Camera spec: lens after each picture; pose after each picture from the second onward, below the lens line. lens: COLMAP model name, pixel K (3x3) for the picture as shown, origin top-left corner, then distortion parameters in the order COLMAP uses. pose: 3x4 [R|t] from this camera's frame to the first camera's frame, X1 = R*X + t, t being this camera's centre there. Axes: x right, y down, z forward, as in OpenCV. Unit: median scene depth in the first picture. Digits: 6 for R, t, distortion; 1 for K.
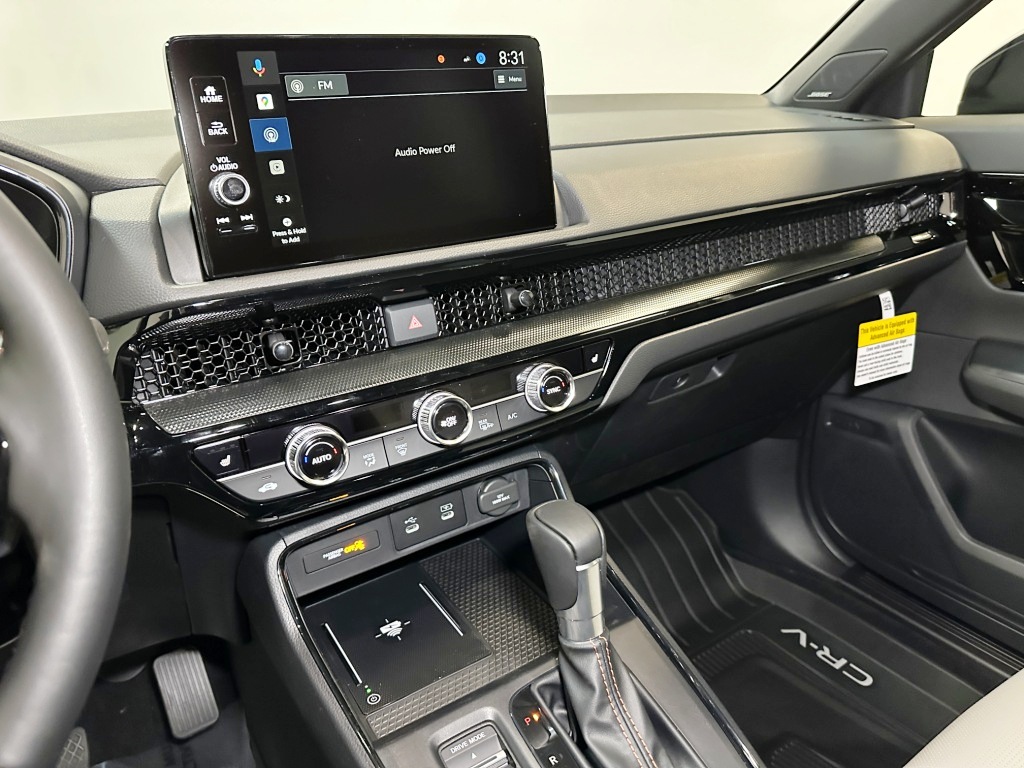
lens RADIAL K [[704.5, 0, 520.2], [0, 704.5, 392.7], [0, 0, 1]] dist [0.028713, -0.036324]
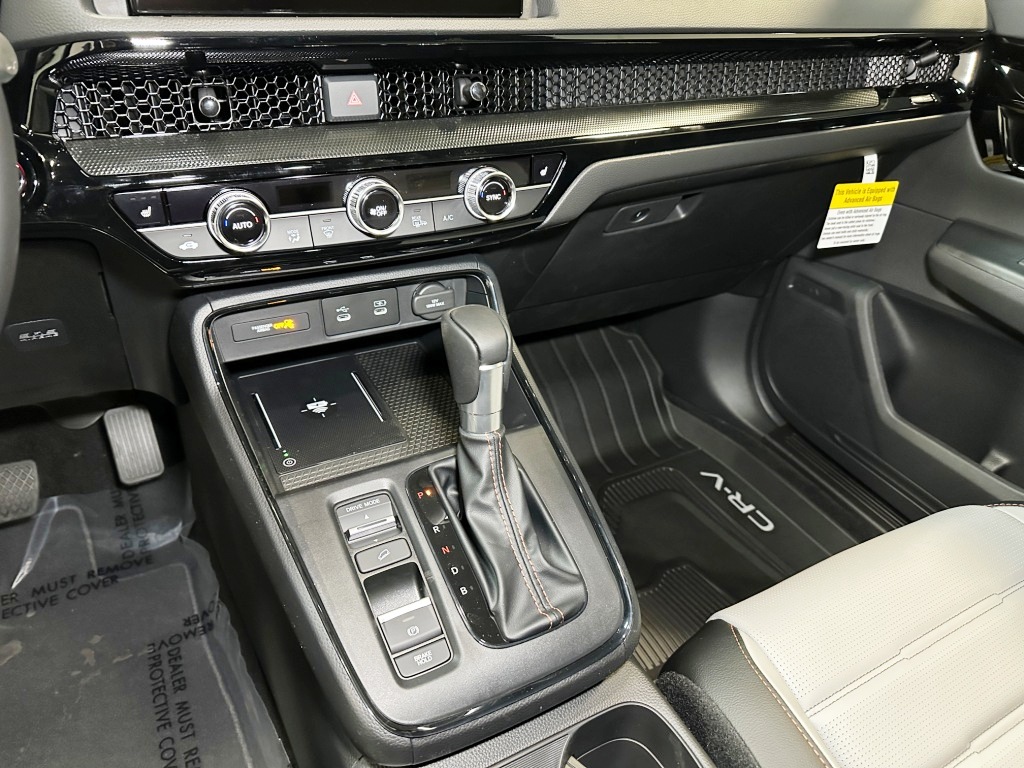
lens RADIAL K [[704.5, 0, 515.6], [0, 704.5, 396.7], [0, 0, 1]] dist [0.028713, -0.036324]
pose [[0.989899, 0.139890, 0.023052, 0.122140], [-0.141420, 0.962750, 0.230460, 0.044450], [0.010046, -0.231392, 0.972809, -0.037656]]
